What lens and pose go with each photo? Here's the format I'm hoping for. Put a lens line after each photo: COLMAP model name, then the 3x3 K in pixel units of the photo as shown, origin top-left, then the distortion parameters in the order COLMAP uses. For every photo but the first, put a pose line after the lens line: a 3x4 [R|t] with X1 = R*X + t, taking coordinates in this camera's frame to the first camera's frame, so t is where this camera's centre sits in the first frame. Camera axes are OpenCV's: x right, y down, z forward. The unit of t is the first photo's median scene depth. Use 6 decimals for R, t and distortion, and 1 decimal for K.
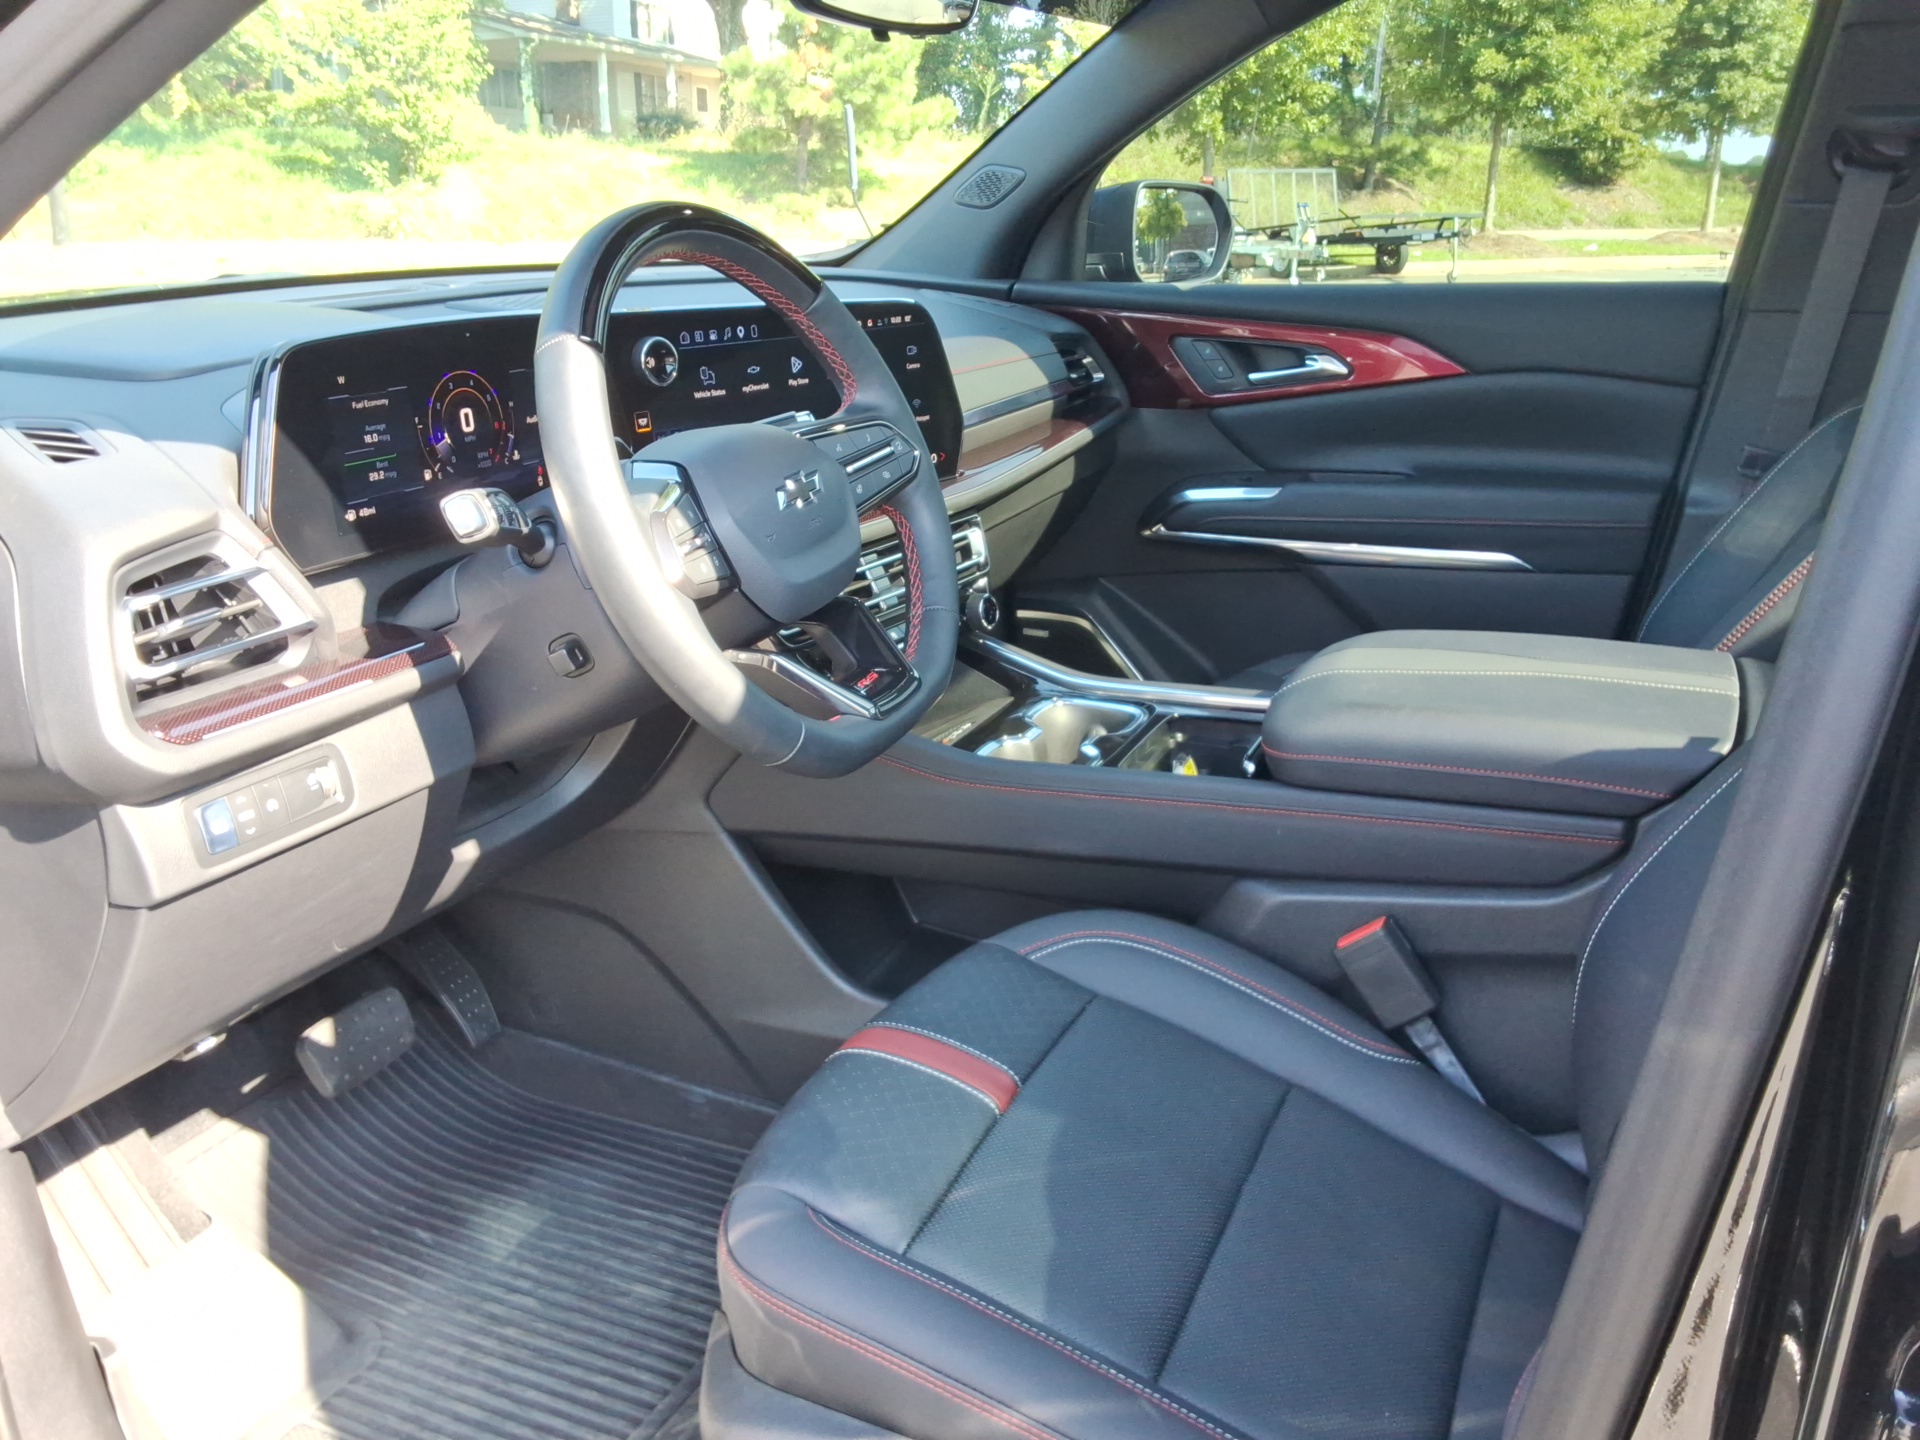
lens RADIAL K [[1545.3, 0, 958.5], [0, 1545.3, 715.3], [0, 0, 1]] dist [0.085281, -0.130551]
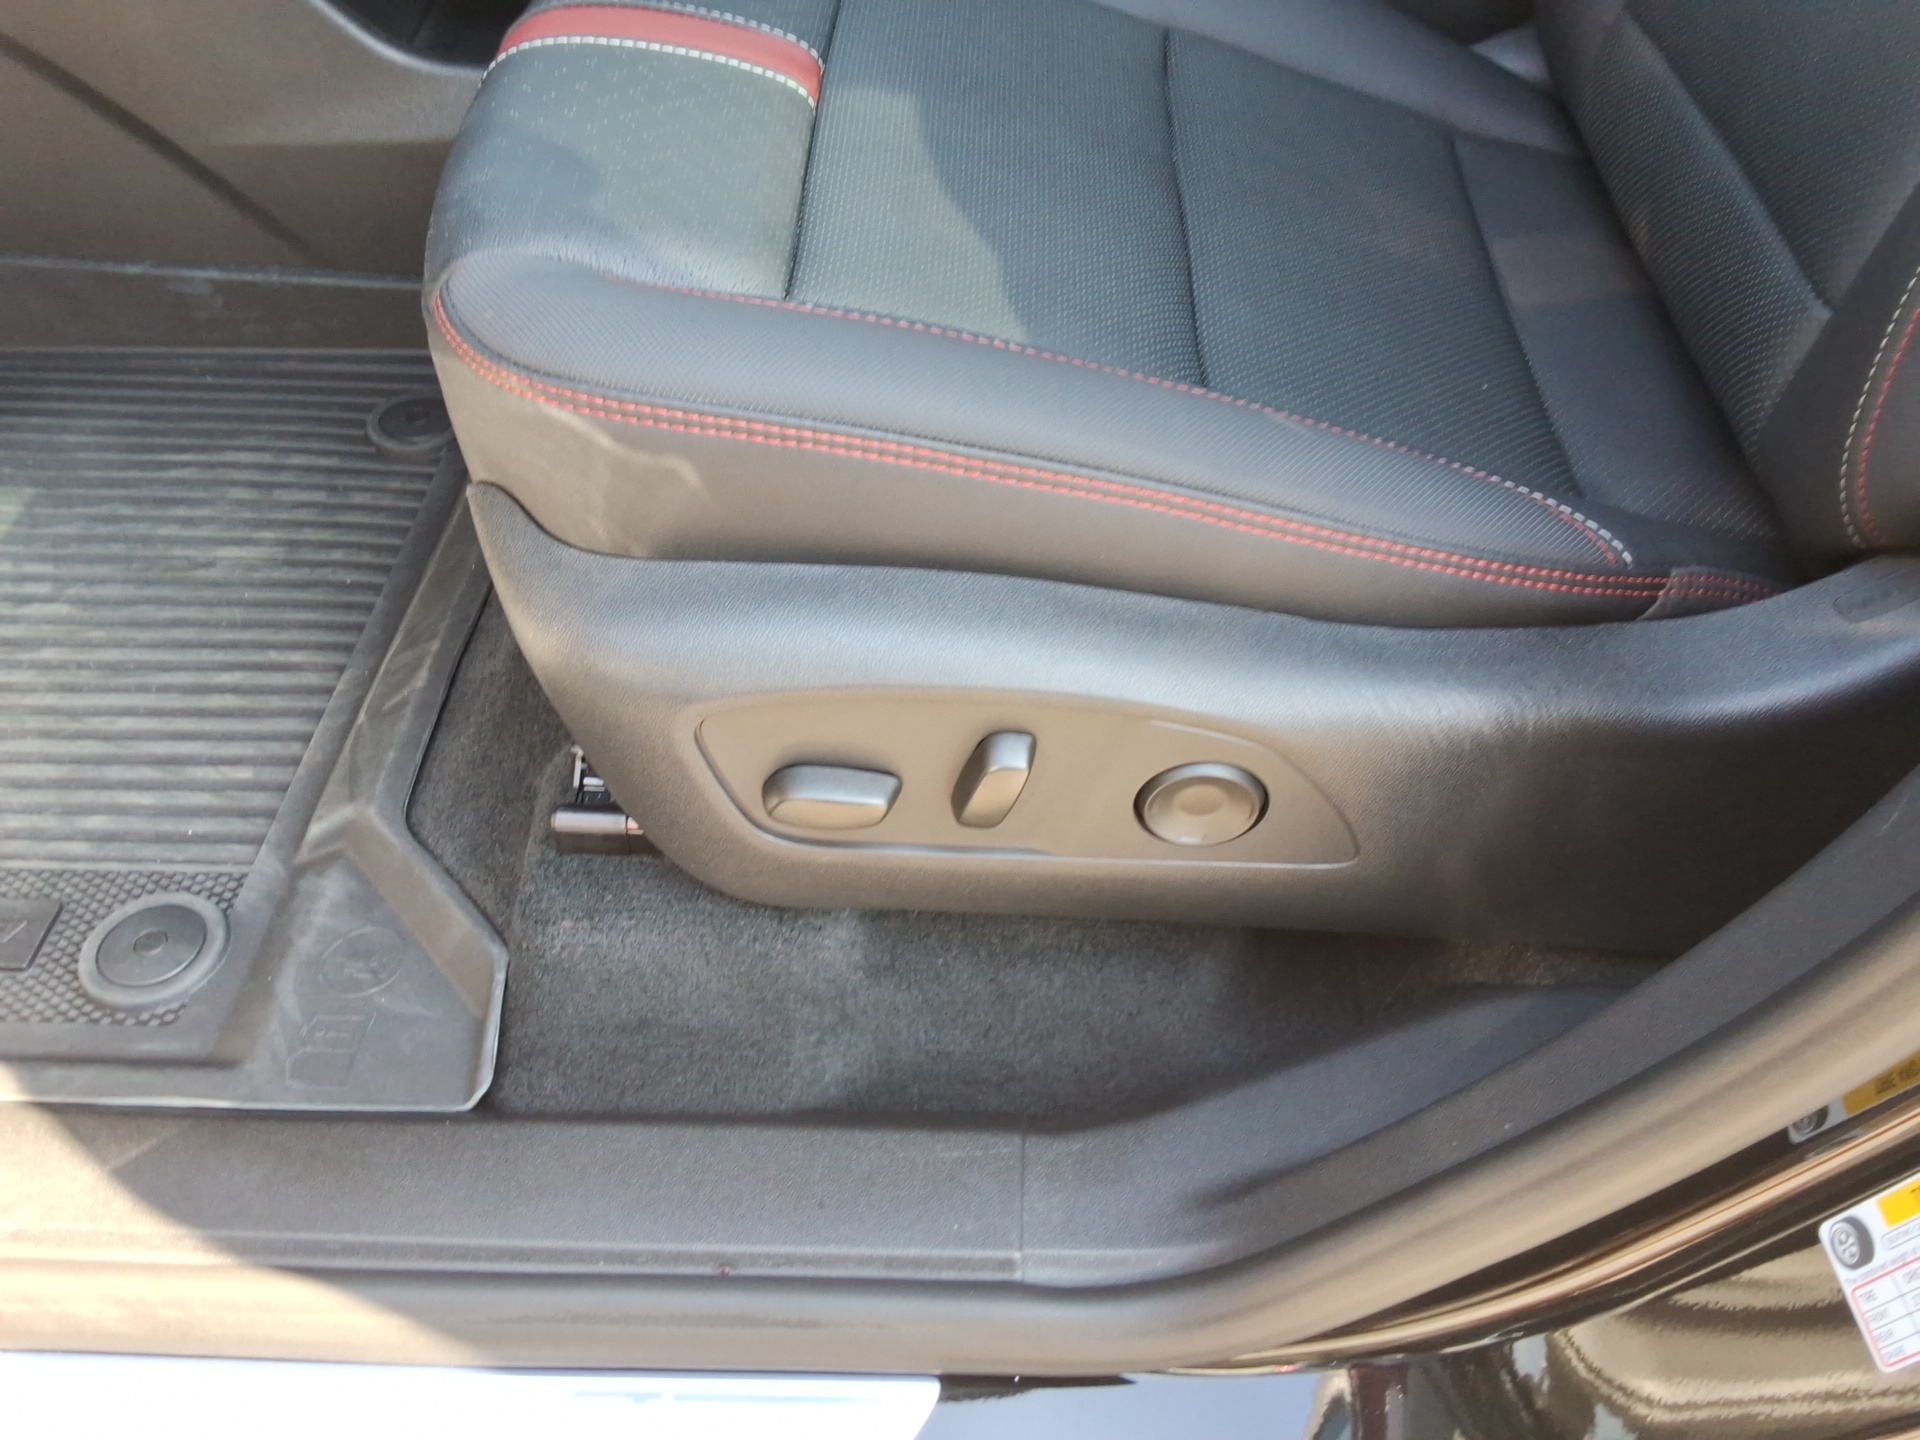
lens RADIAL K [[1570.1, 0, 991.5], [0, 1570.1, 717.8], [0, 0, 1]] dist [0.075089, -0.143942]
pose [[0.916481, -0.271355, 0.293986, -0.135914], [0.104080, 0.871234, 0.479706, 0.151095], [-0.386302, -0.409044, 0.826713, 0.312429]]
